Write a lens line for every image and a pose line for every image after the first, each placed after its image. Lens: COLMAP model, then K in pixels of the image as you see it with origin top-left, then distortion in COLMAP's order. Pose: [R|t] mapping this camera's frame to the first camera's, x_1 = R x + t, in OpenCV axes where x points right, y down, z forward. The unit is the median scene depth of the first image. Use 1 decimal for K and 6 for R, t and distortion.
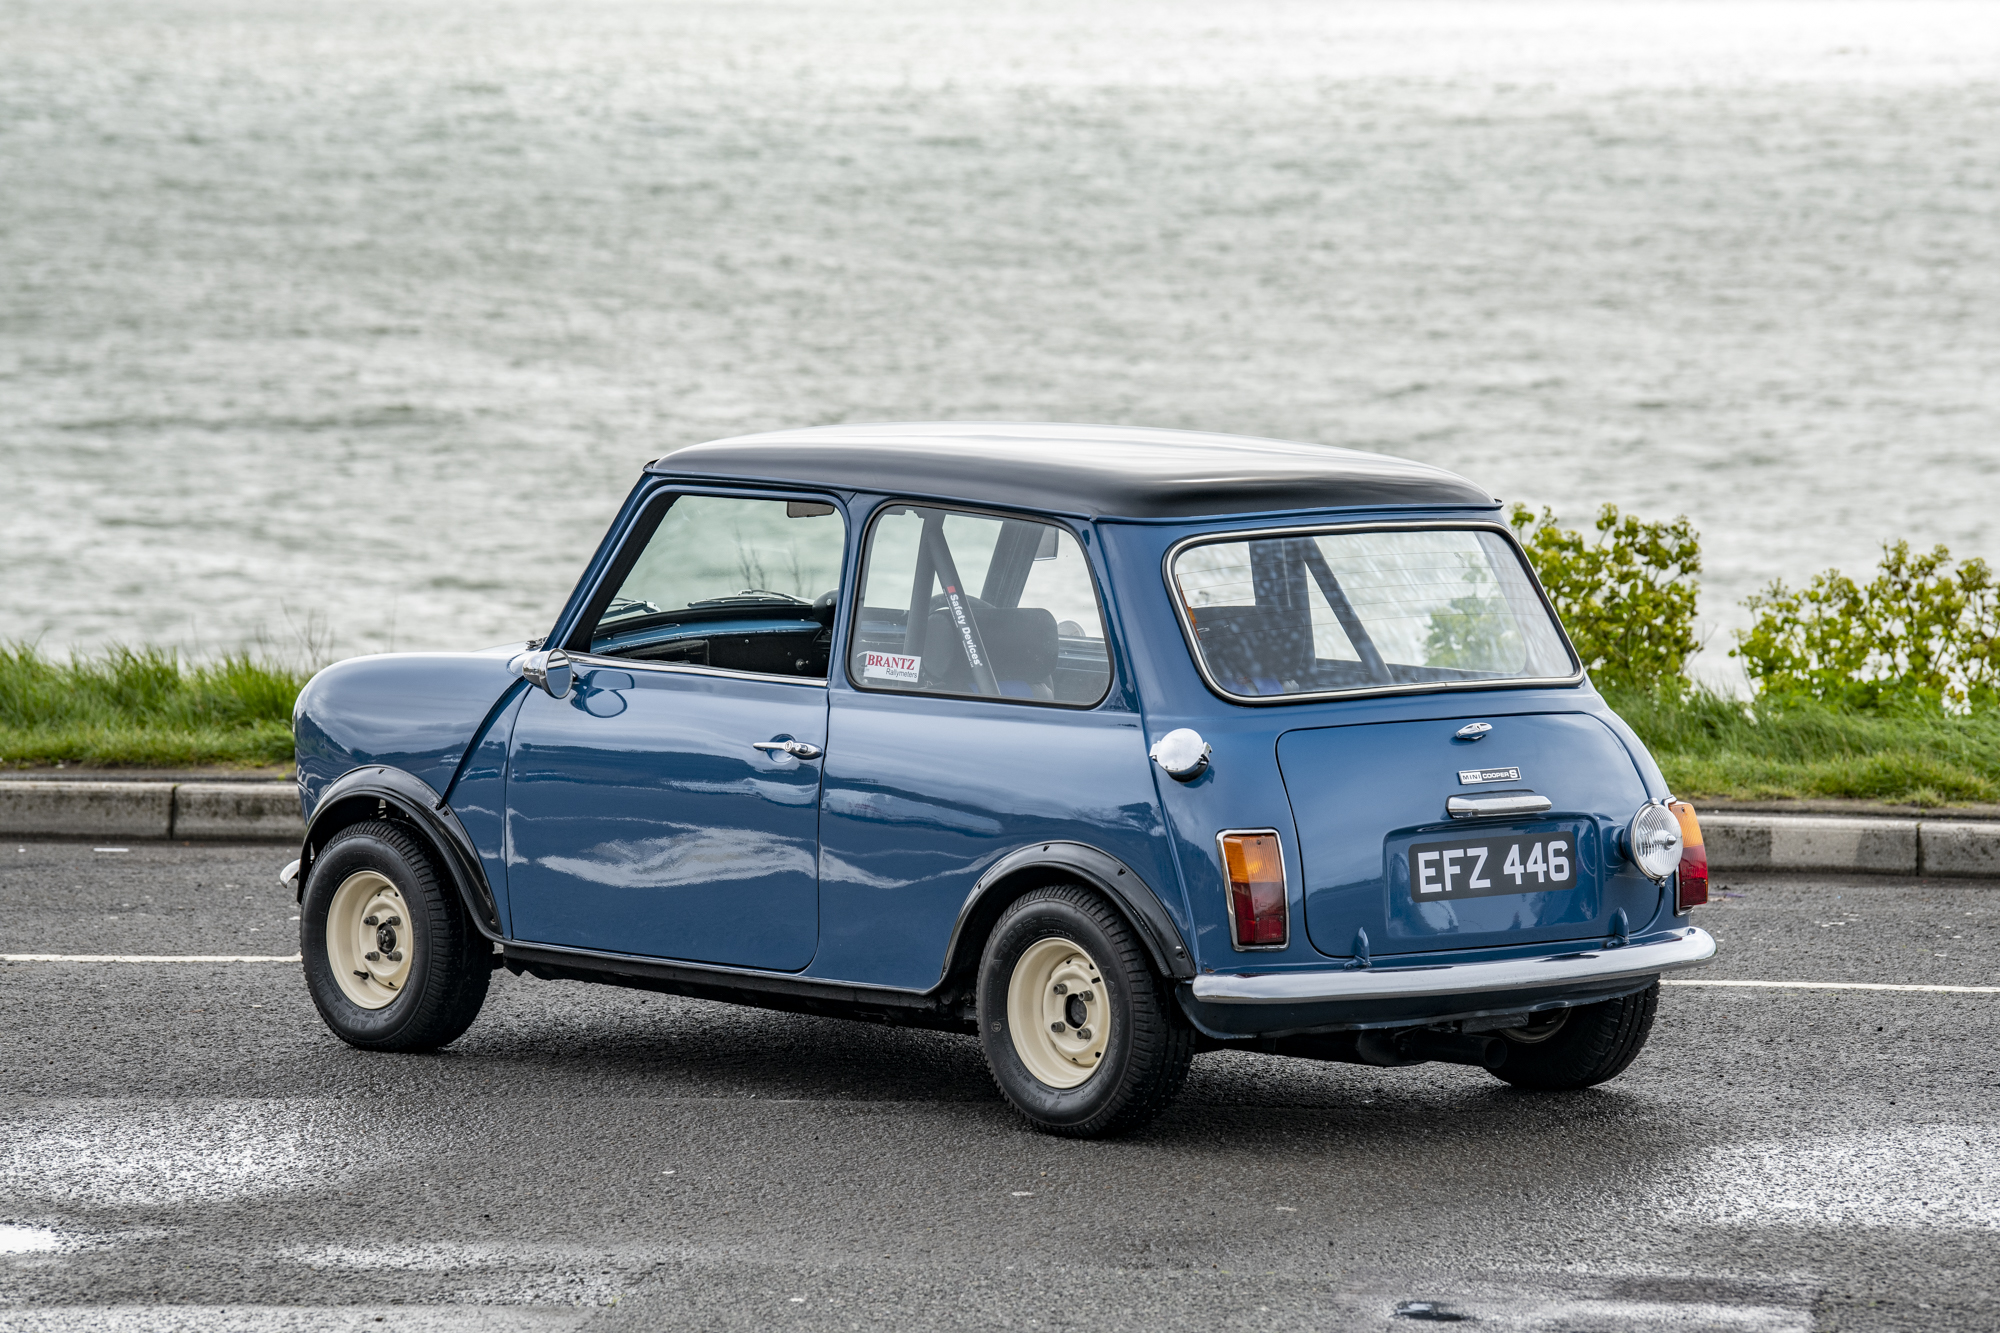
lens RADIAL K [[8959.4, 0, 1000.0], [0, 8959.4, 666.5], [0, 0, 1]] dist [0.271325, 2.414812]
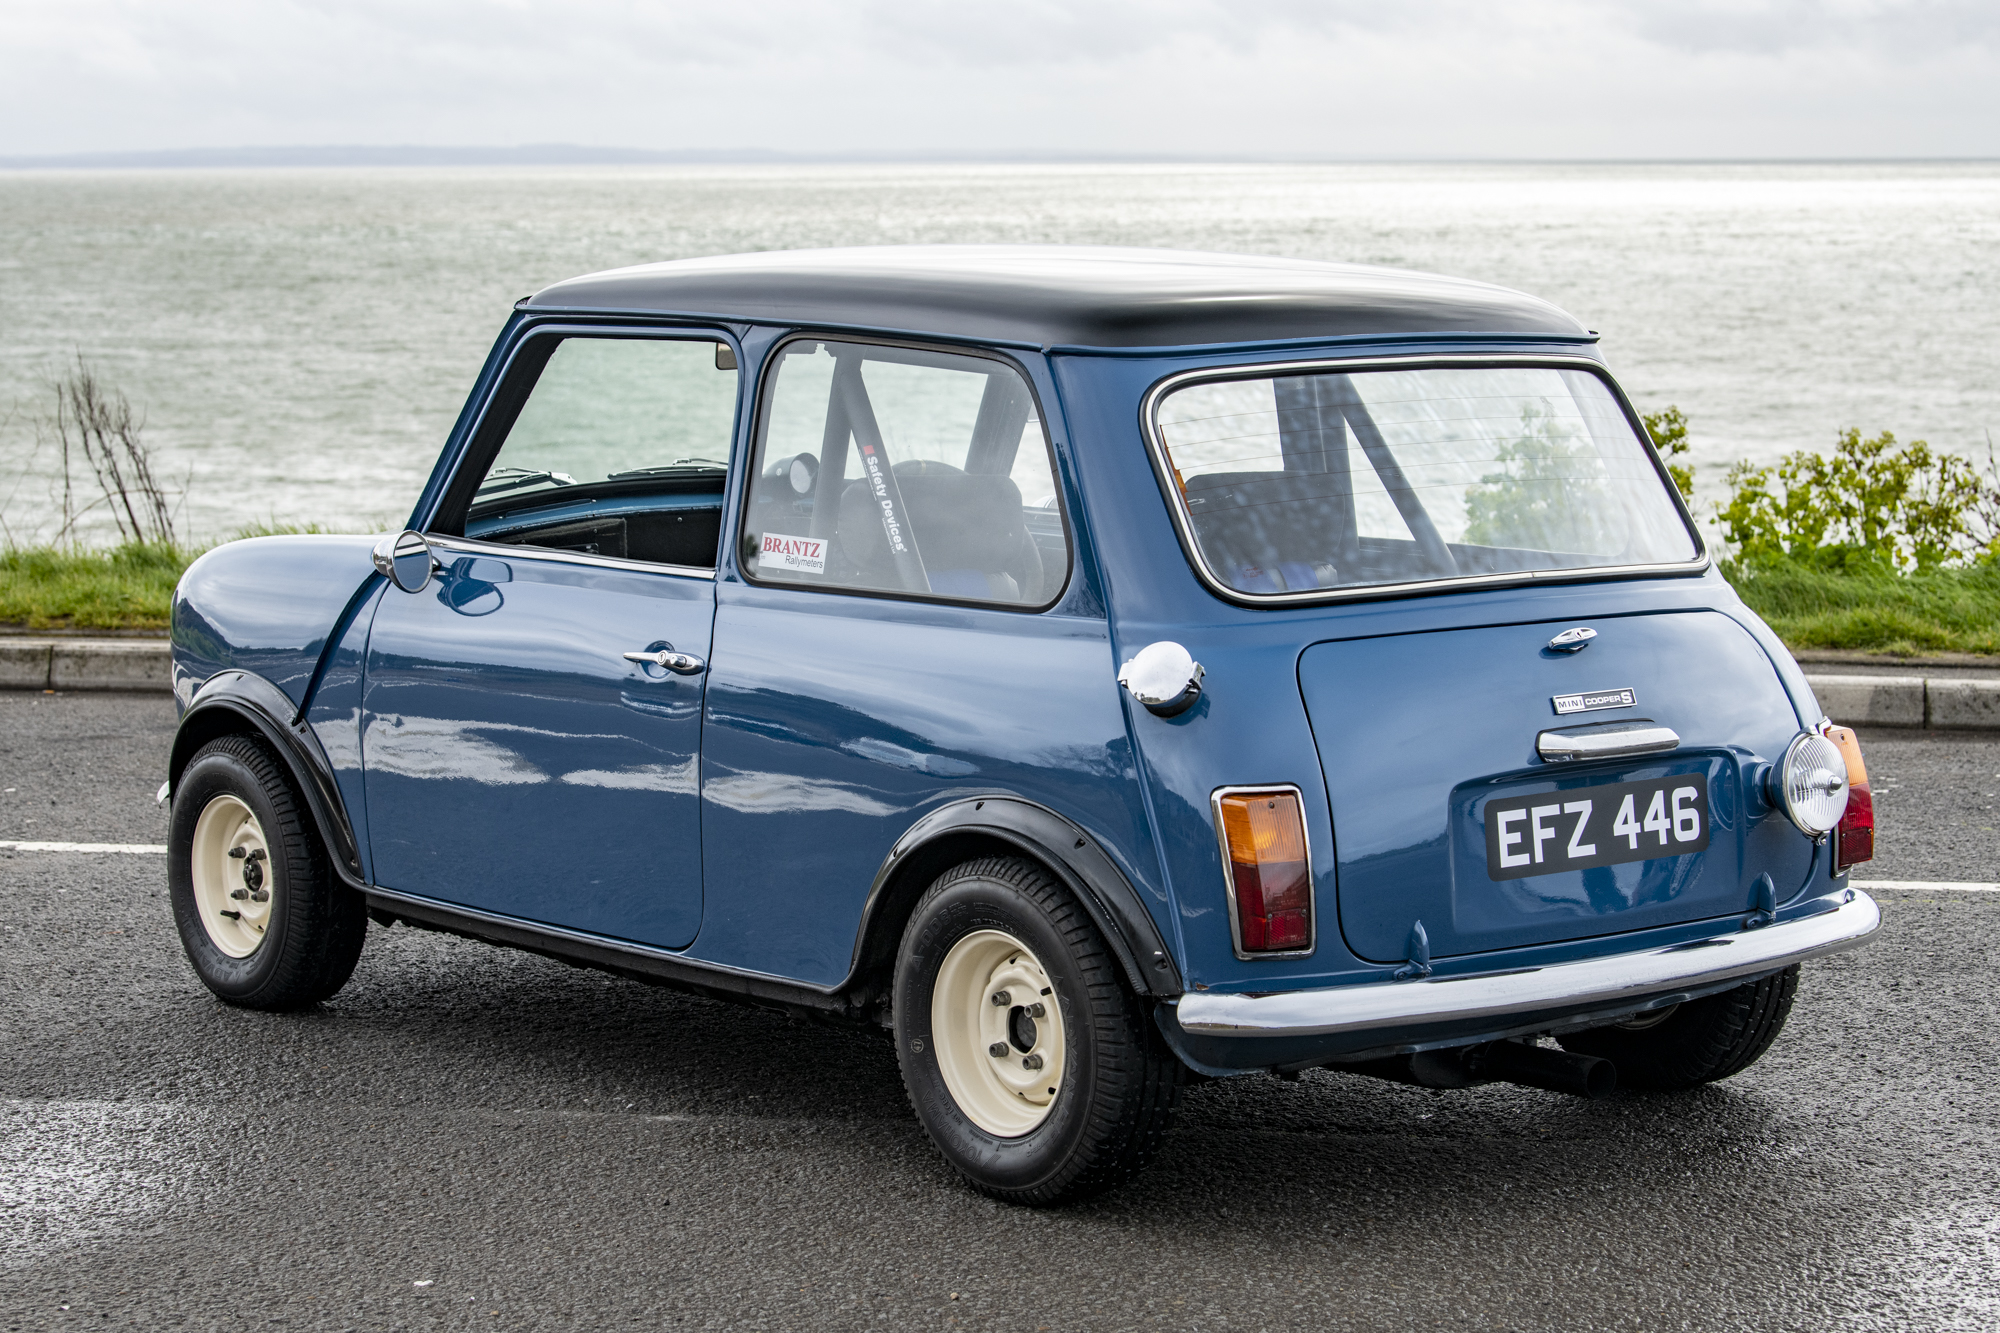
lens RADIAL K [[3876.5, 0, 1000.0], [0, 3876.5, 666.5], [0, 0, 1]] dist [-0.077967, -0.225943]
pose [[0.998081, -0.003501, -0.061817, 0.025646], [0.005801, 0.999296, 0.037053, -0.002432], [0.061644, -0.037340, 0.997399, 0.676237]]
